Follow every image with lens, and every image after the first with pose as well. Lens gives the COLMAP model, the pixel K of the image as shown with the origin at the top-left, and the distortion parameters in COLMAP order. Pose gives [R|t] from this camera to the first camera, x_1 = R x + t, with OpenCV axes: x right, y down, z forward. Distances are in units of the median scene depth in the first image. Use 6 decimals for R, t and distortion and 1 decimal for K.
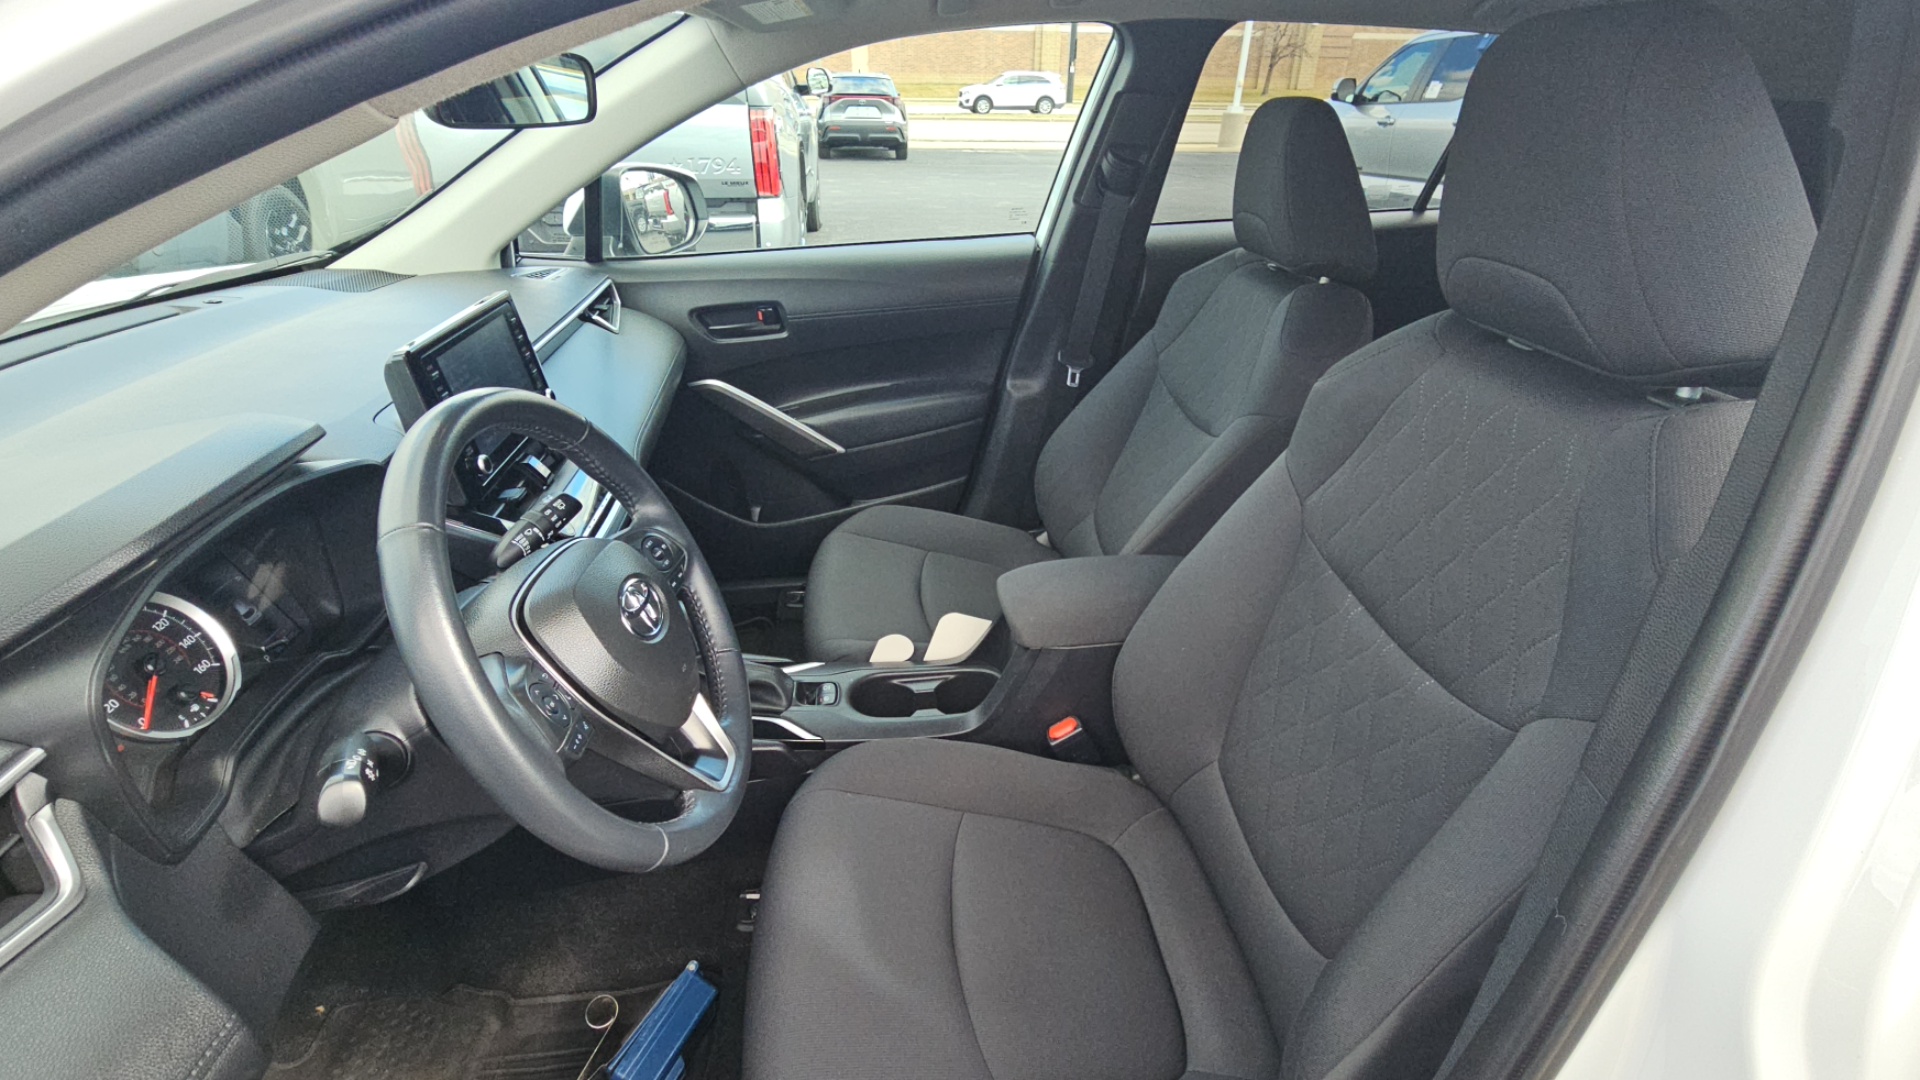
lens RADIAL K [[855.4, 0, 977.0], [0, 855.4, 539.5], [0, 0, 1]] dist [0.009215, -0.007538]
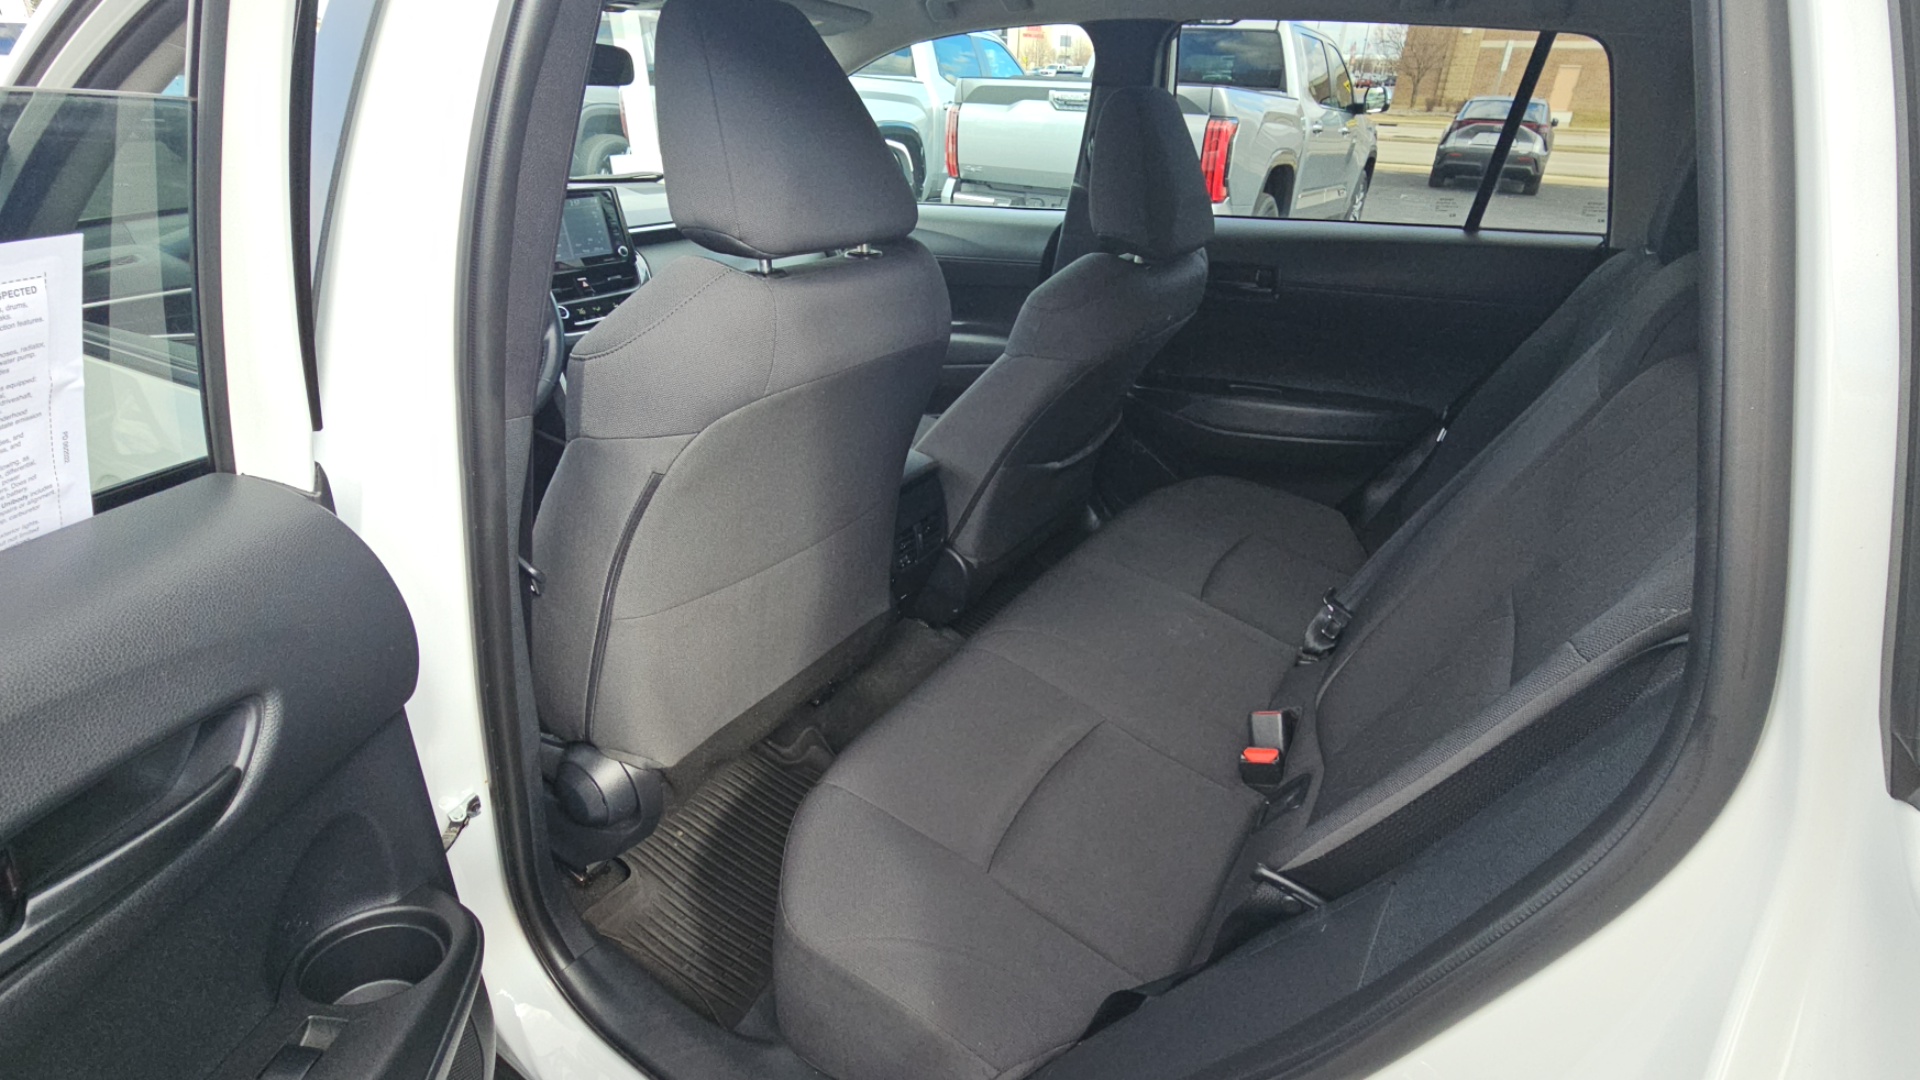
lens RADIAL K [[855.4, 0, 987.3], [0, 855.4, 543.1], [0, 0, 1]] dist [0.009215, -0.007538]
pose [[0.781350, 0.305894, -0.543987, 0.814028], [-0.315168, 0.945732, 0.079115, 0.011562], [0.538666, 0.109631, 0.835356, 0.029817]]
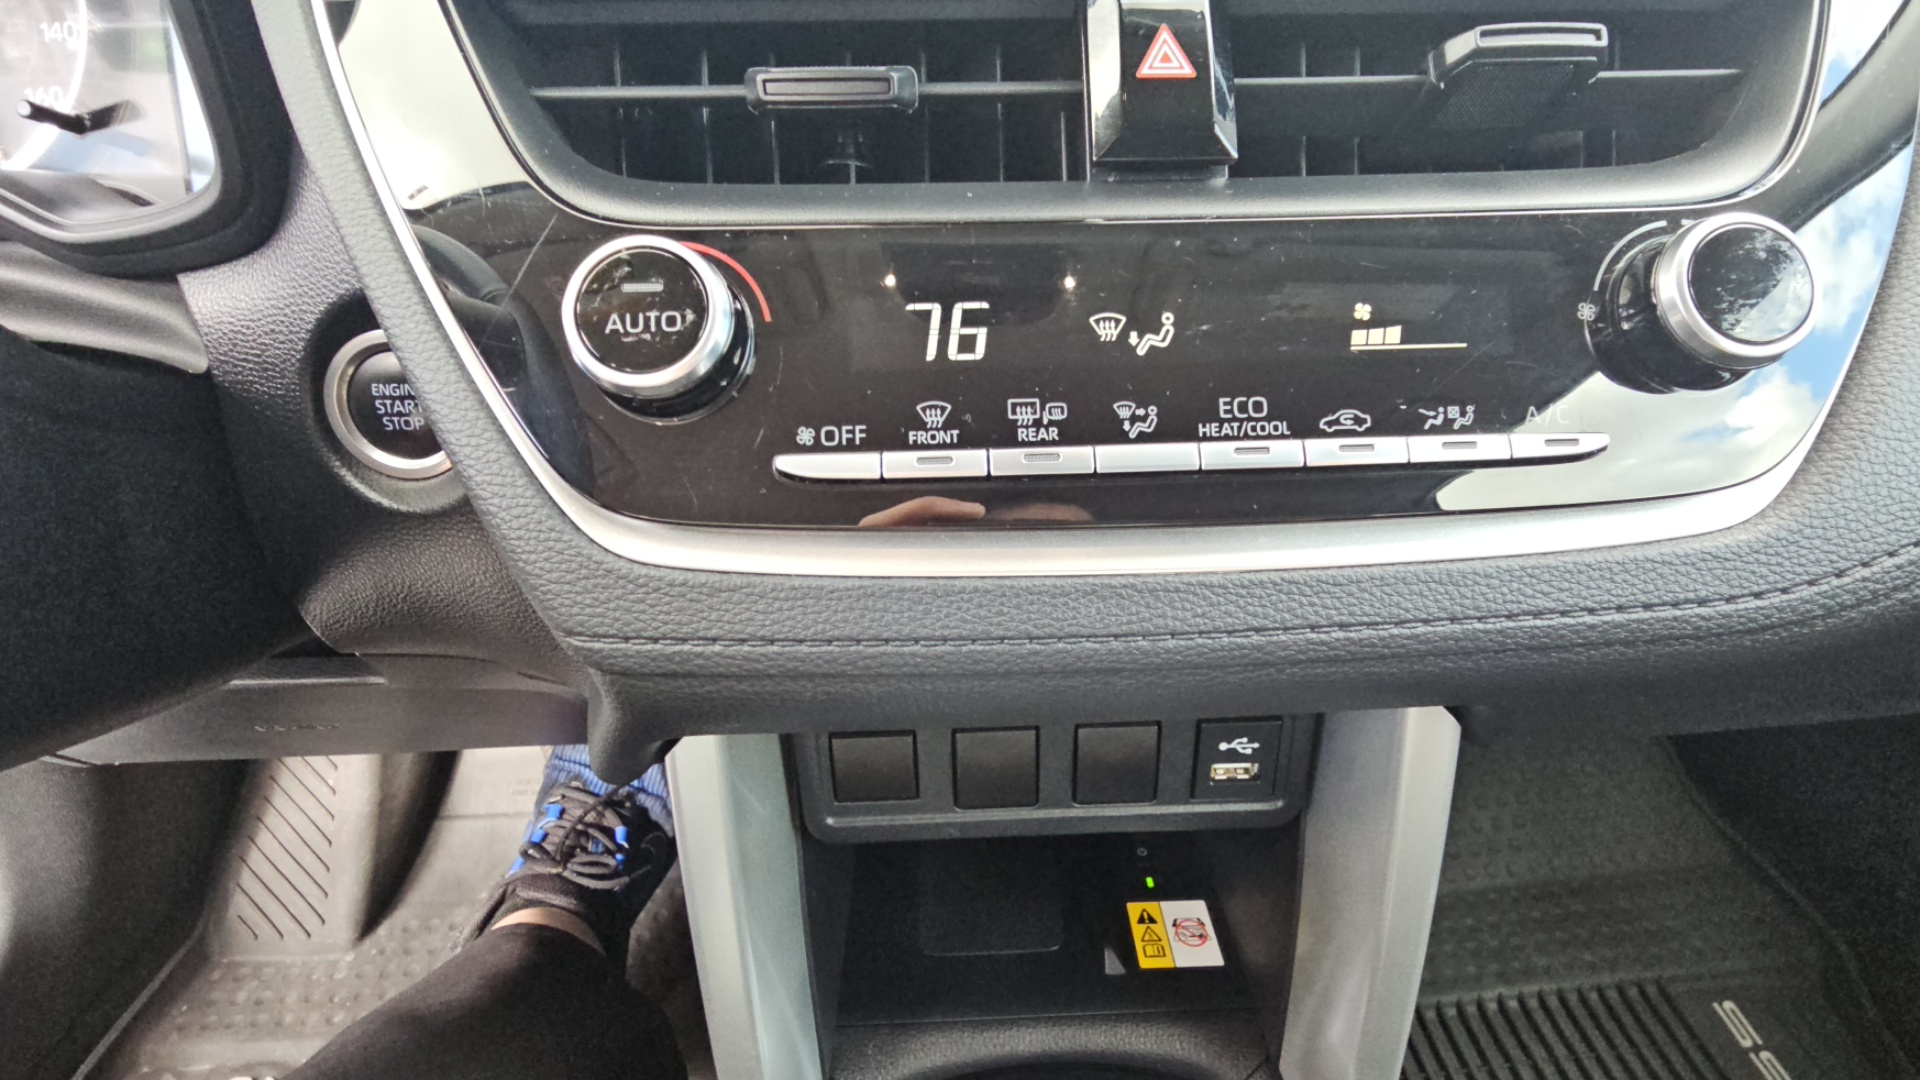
lens RADIAL K [[855.4, 0, 984.3], [0, 855.4, 535.7], [0, 0, 1]] dist [0.009215, -0.007538]
pose [[-0.080195, 0.526985, -0.846083, -0.209223], [-0.460479, 0.733226, 0.500338, -0.054815], [0.884041, 0.429728, 0.183865, 0.645822]]
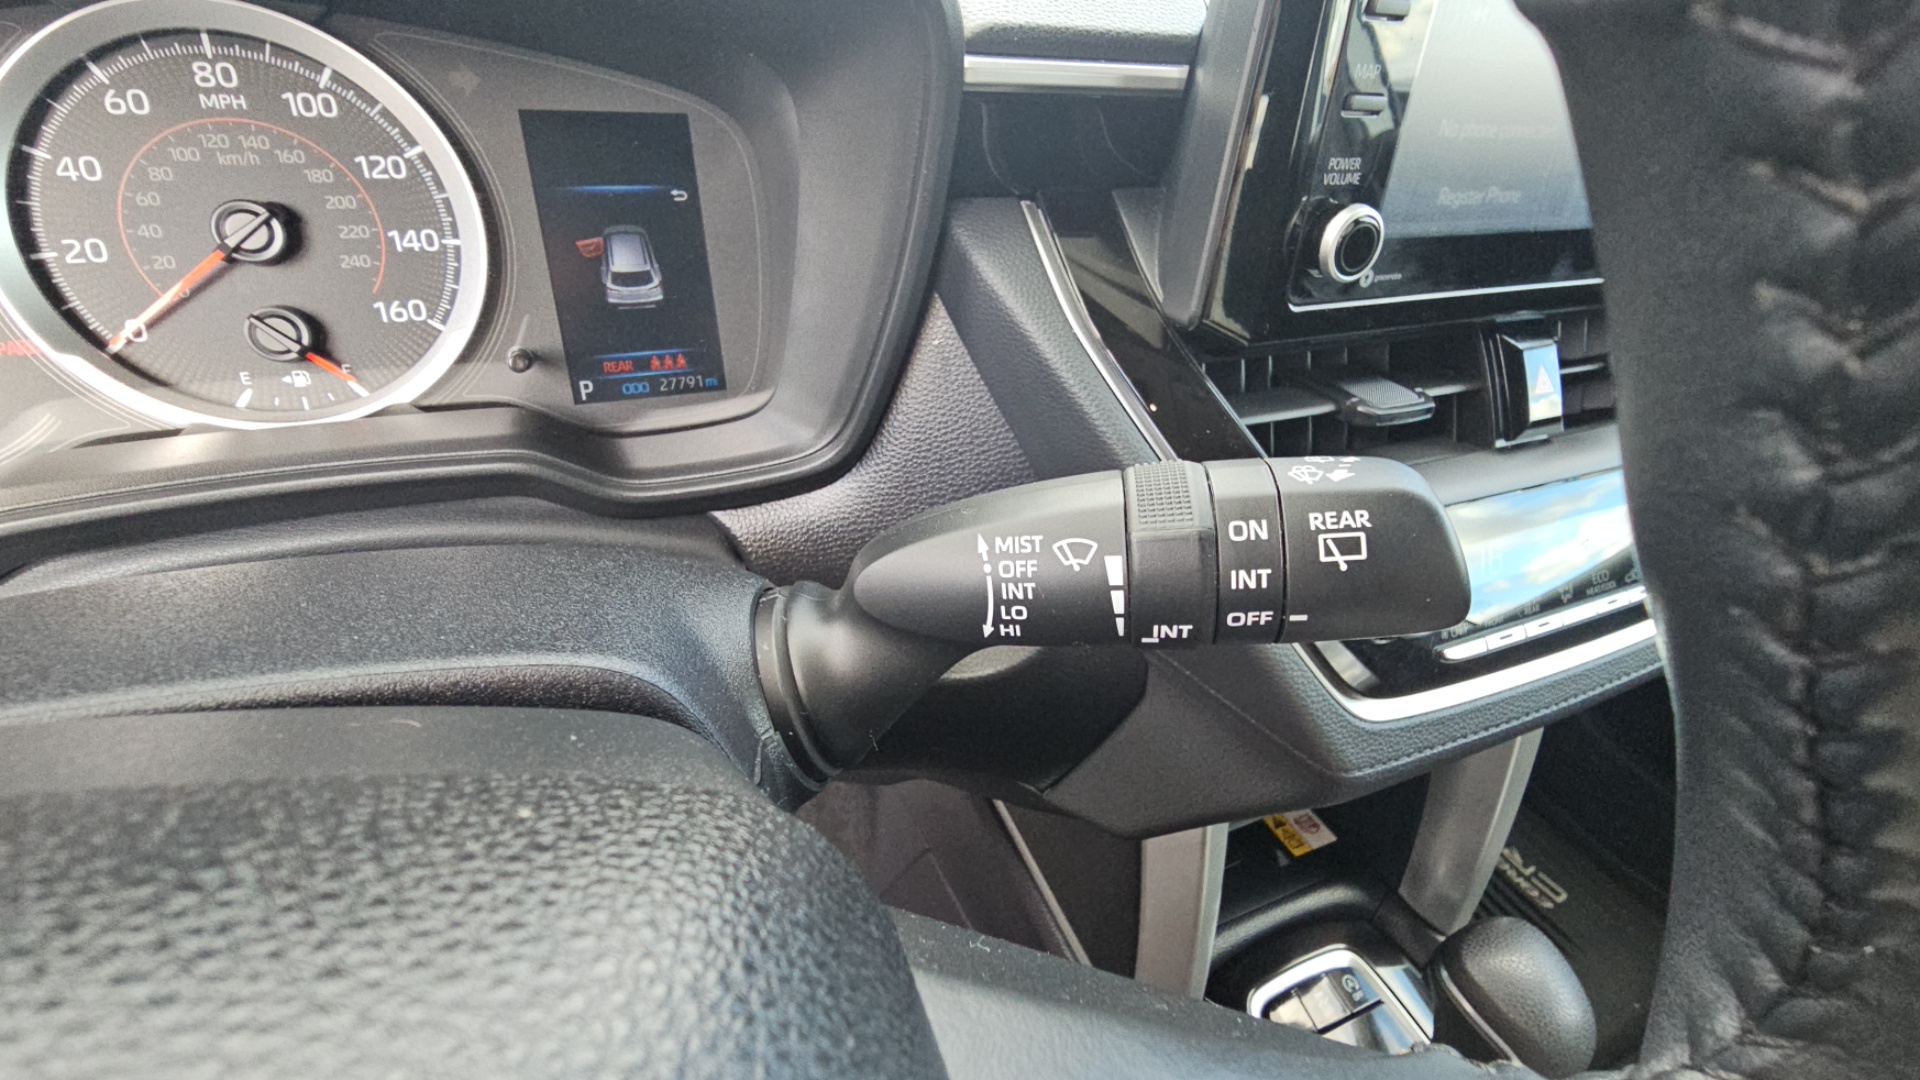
lens RADIAL K [[881.1, 0, 977.4], [0, 881.1, 539.3], [0, 0, 1]] dist [0.008477, -0.004505]
pose [[0.305707, 0.609747, -0.731267, -0.205212], [-0.548385, 0.740613, 0.388286, -0.035959], [0.778342, 0.282315, 0.560787, 0.453821]]
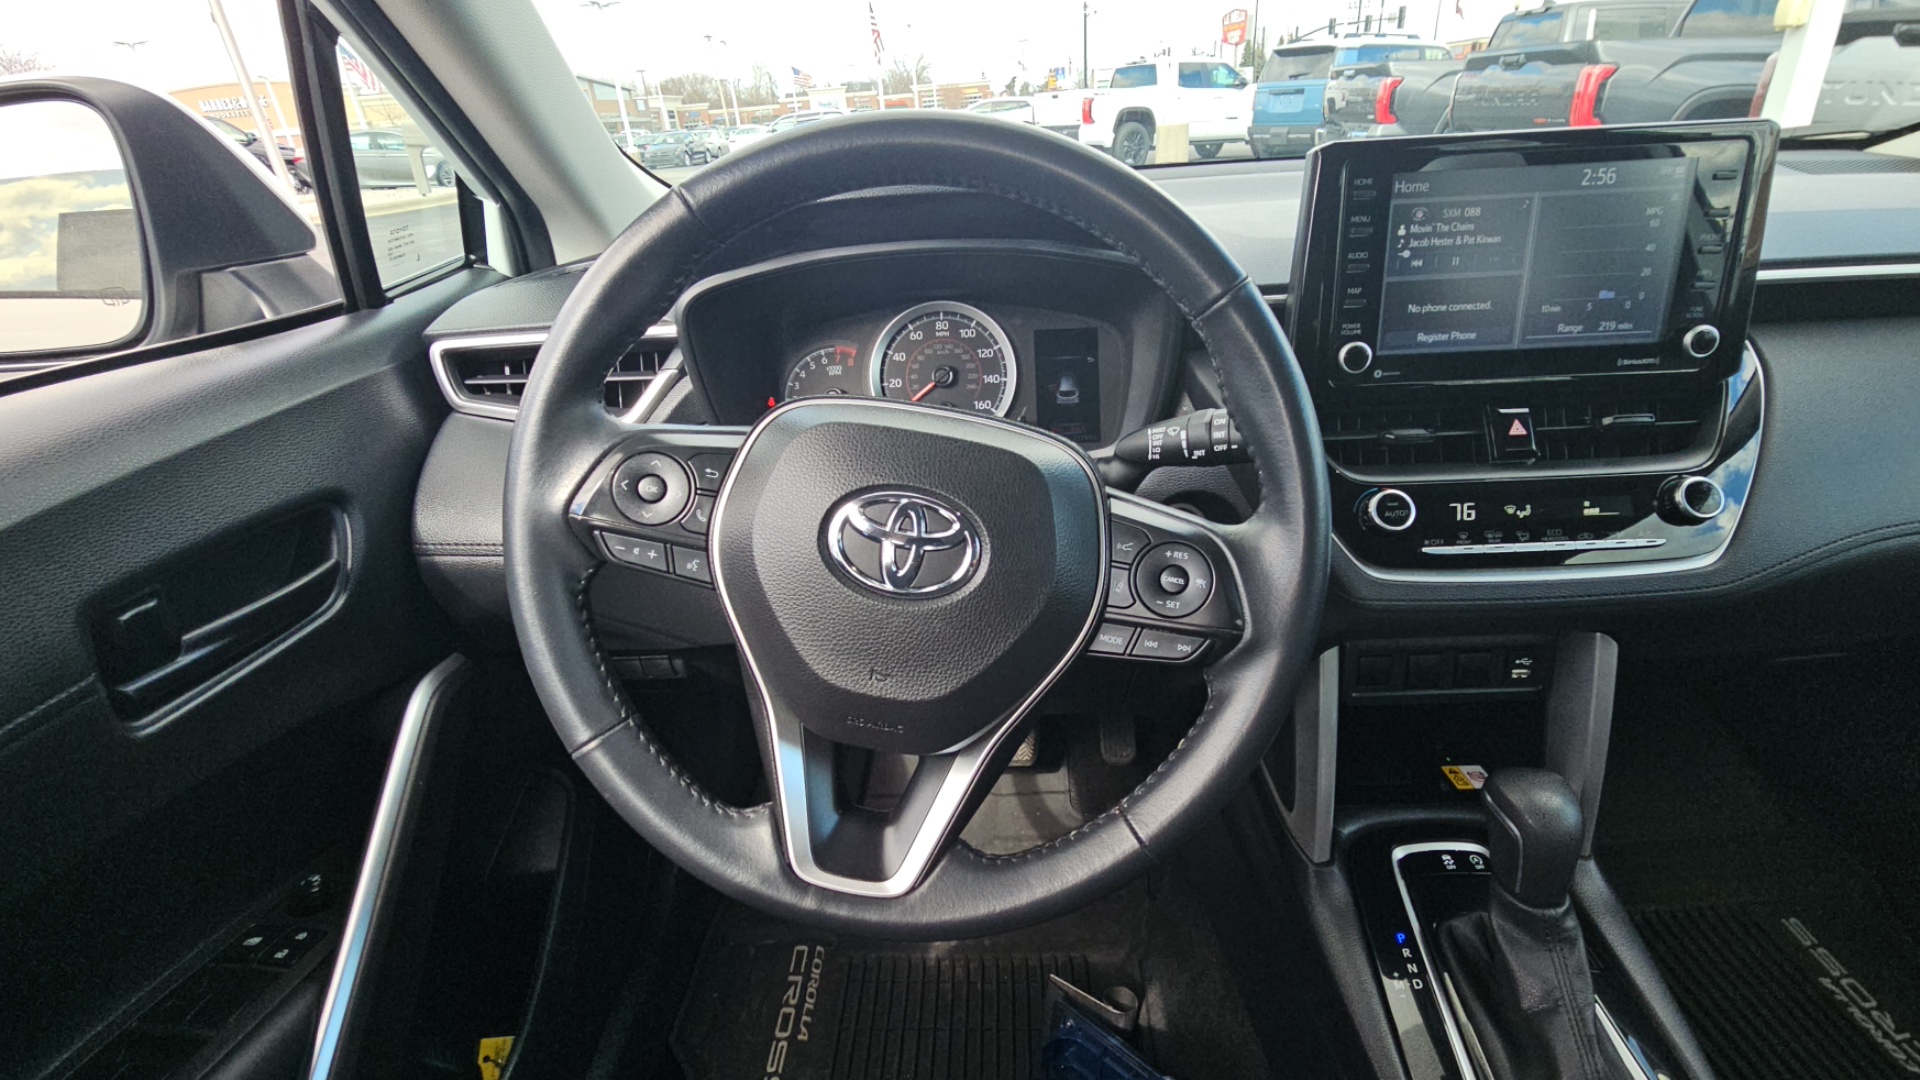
lens RADIAL K [[855.4, 0, 983.3], [0, 855.4, 549.1], [0, 0, 1]] dist [0.009215, -0.007538]
pose [[-0.129681, 0.445230, -0.885976, 0.044303], [-0.425364, 0.782147, 0.455314, -0.085189], [0.895683, 0.435908, 0.087955, 0.443746]]
